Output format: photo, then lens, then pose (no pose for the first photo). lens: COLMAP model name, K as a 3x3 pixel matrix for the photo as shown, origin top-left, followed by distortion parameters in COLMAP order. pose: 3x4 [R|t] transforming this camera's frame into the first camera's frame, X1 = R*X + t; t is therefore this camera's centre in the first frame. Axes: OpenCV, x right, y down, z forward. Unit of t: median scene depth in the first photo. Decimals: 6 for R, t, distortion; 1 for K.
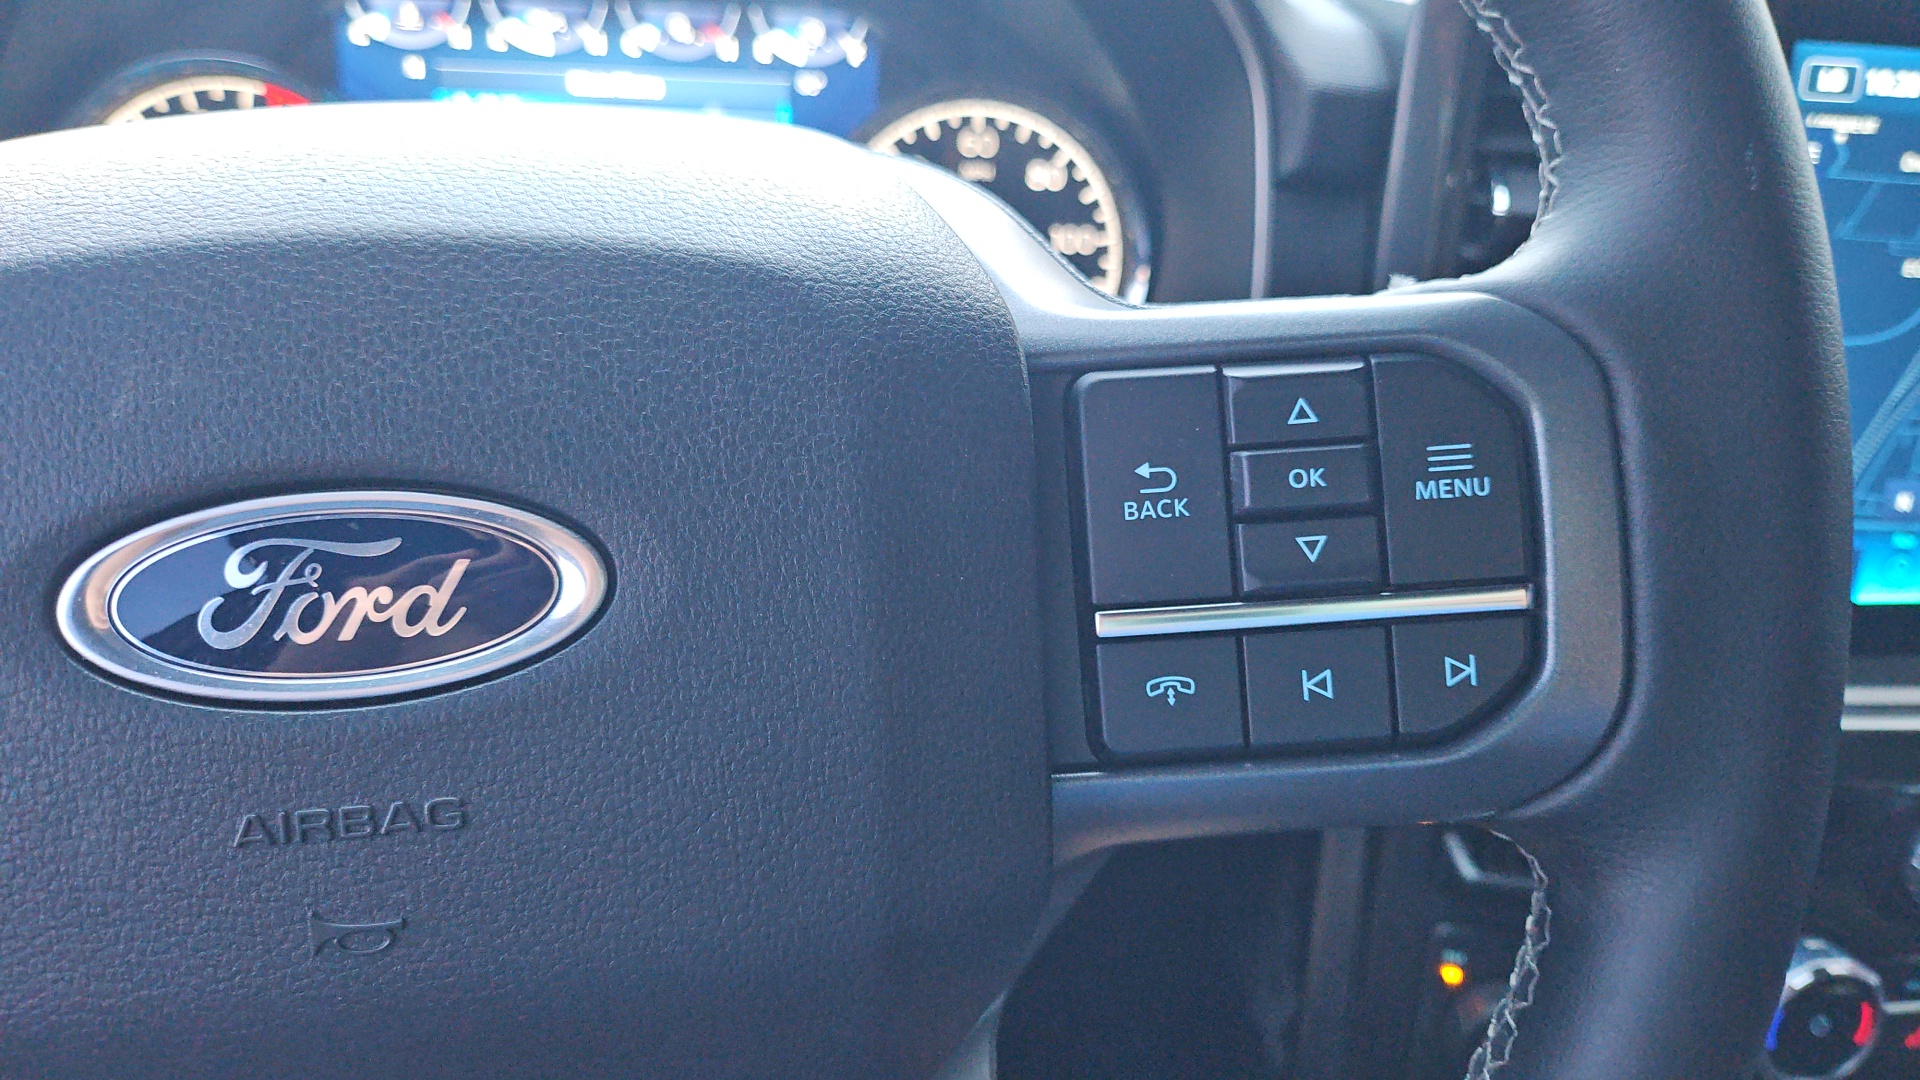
lens RADIAL K [[1374.6, 0, 976.0], [0, 1374.6, 600.2], [0, 0, 1]] dist [0.023227, -0.038946]
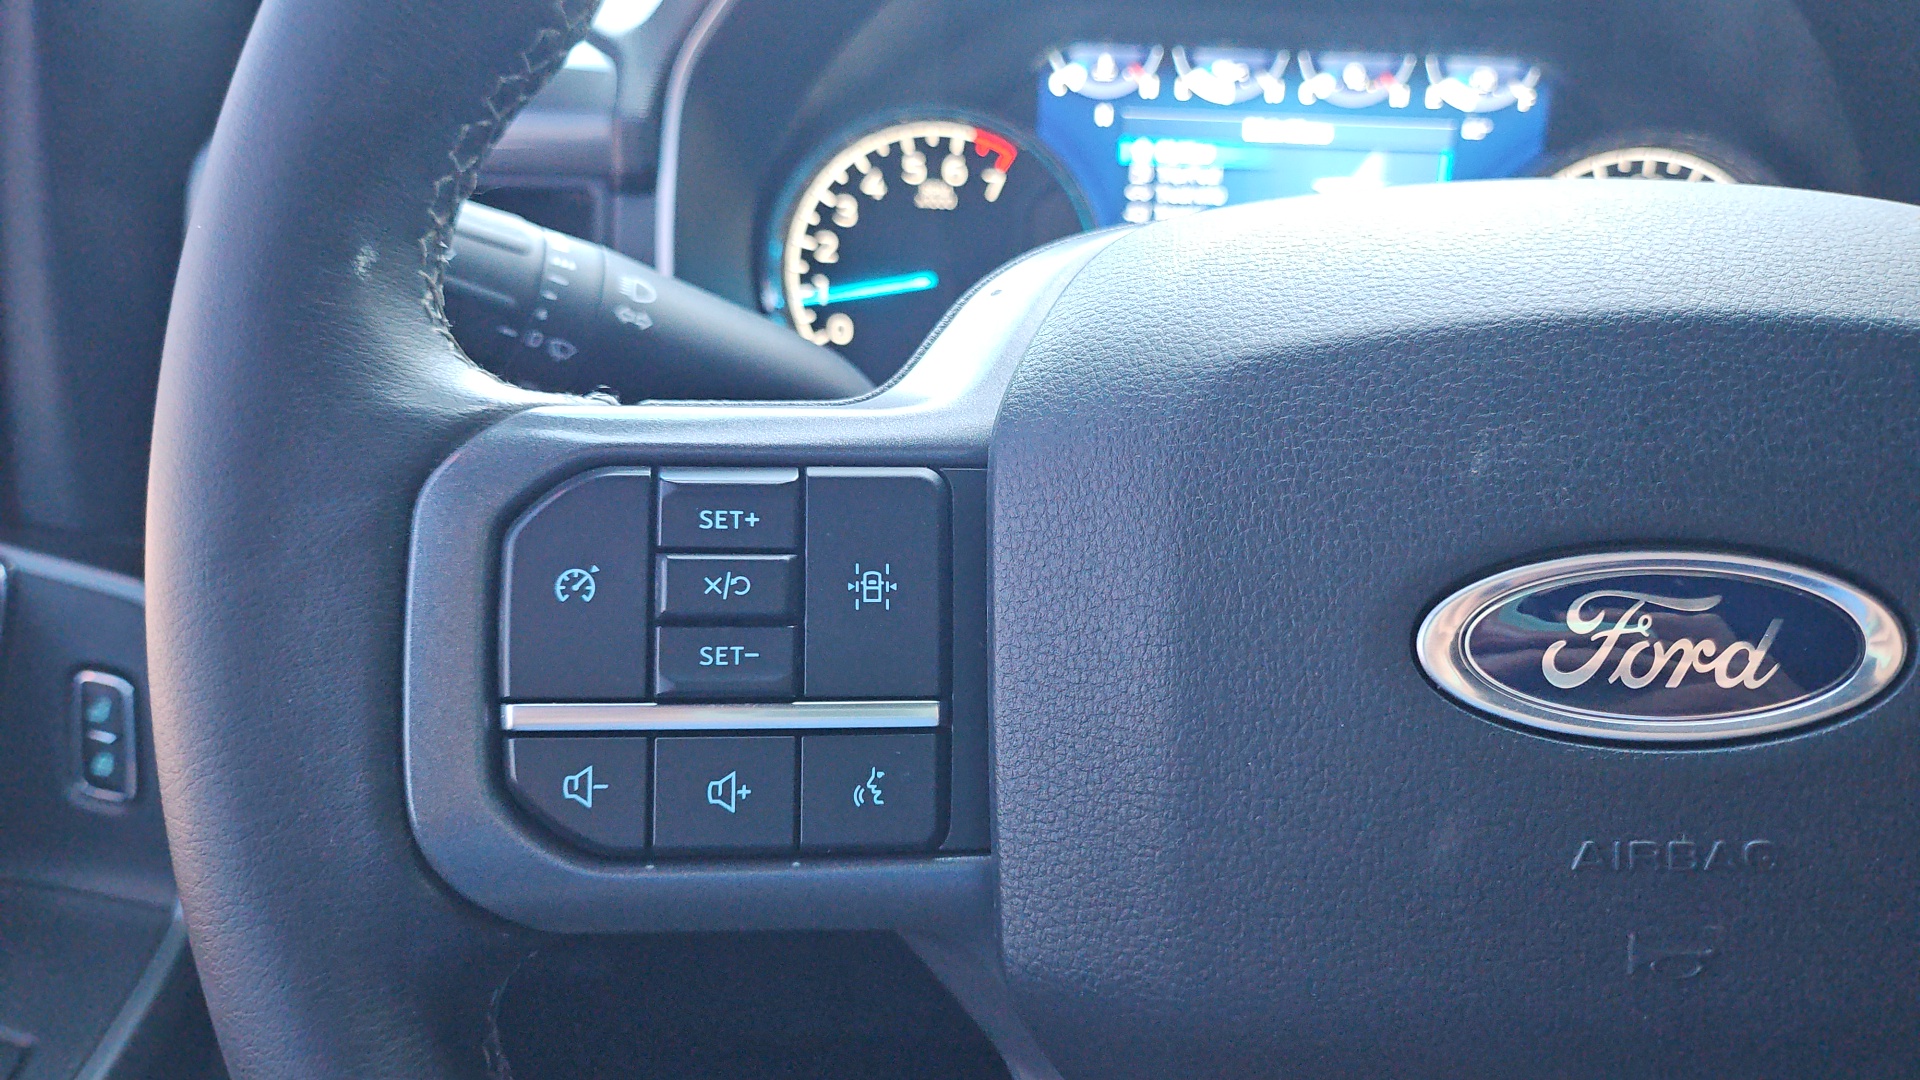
lens RADIAL K [[1374.6, 0, 981.8], [0, 1374.6, 582.4], [0, 0, 1]] dist [0.023227, -0.038946]
pose [[0.982869, 0.058772, -0.174686, -0.797494], [-0.062702, 0.997886, -0.017060, -0.000720], [0.173314, 0.027721, 0.984476, -0.161388]]
